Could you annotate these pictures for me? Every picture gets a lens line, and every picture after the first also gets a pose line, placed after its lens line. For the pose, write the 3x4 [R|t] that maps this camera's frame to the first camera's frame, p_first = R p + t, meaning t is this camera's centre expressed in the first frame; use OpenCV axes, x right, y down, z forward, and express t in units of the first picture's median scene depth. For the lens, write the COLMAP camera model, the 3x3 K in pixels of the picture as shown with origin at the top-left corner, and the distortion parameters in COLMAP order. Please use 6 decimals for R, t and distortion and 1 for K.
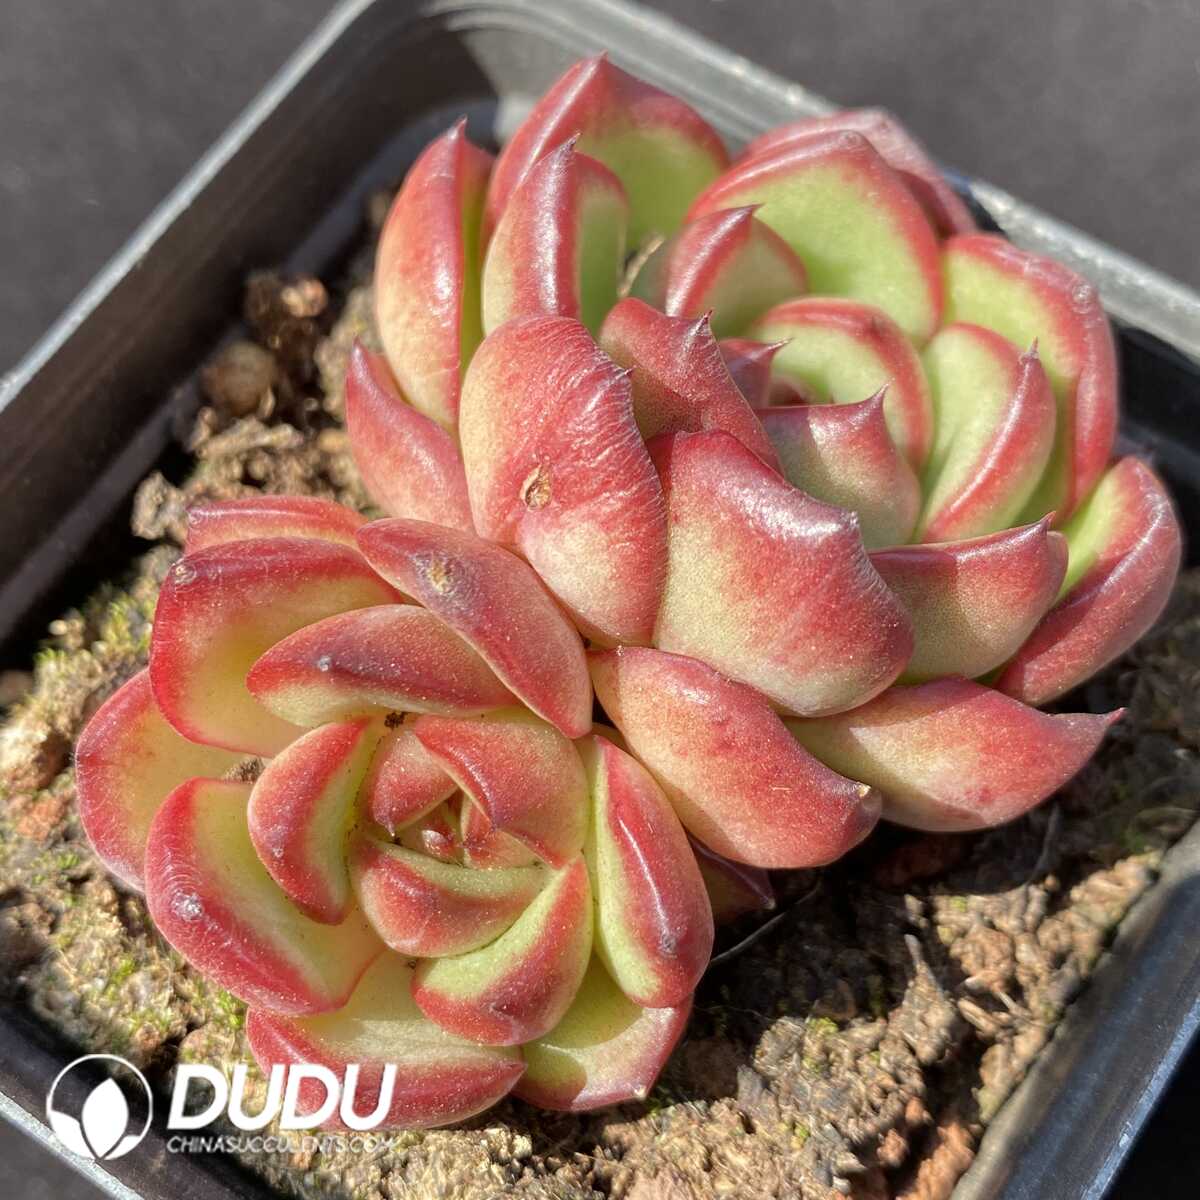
lens RADIAL K [[1846.6, 0, 600.0], [0, 1846.6, 600.0], [0, 0, 1]] dist [0.261451, -1.195478]
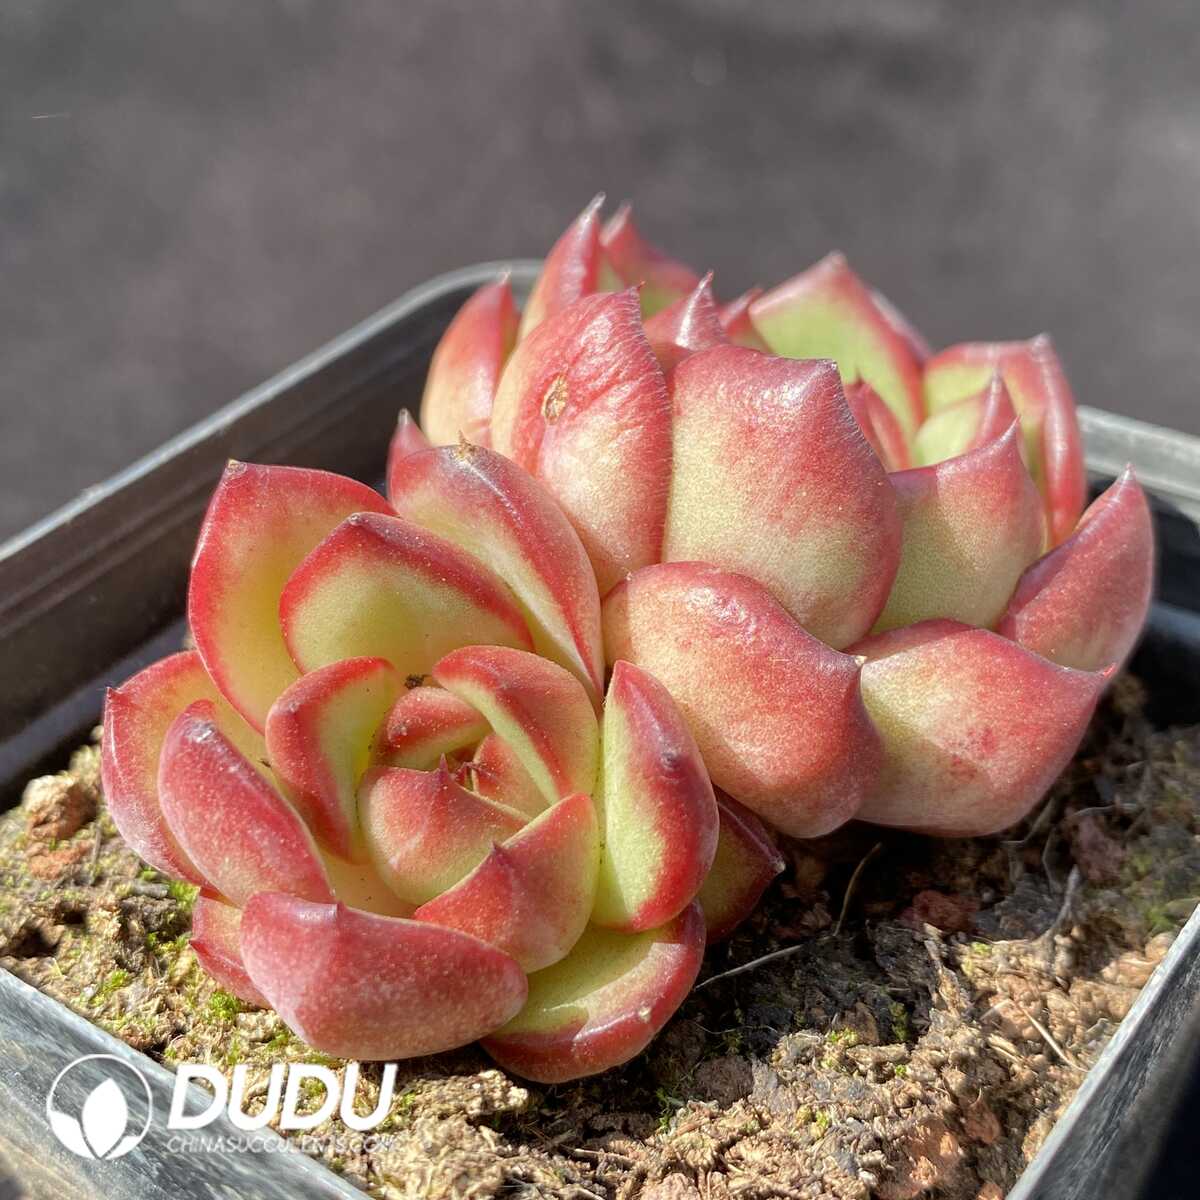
lens RADIAL K [[1846.6, 0, 600.0], [0, 1846.6, 600.0], [0, 0, 1]] dist [0.261451, -1.195478]
pose [[0.999396, 0.009195, -0.033499, 0.027115], [-0.024646, 0.867273, -0.497222, 0.518953], [0.024481, 0.497747, 0.866976, 0.072634]]
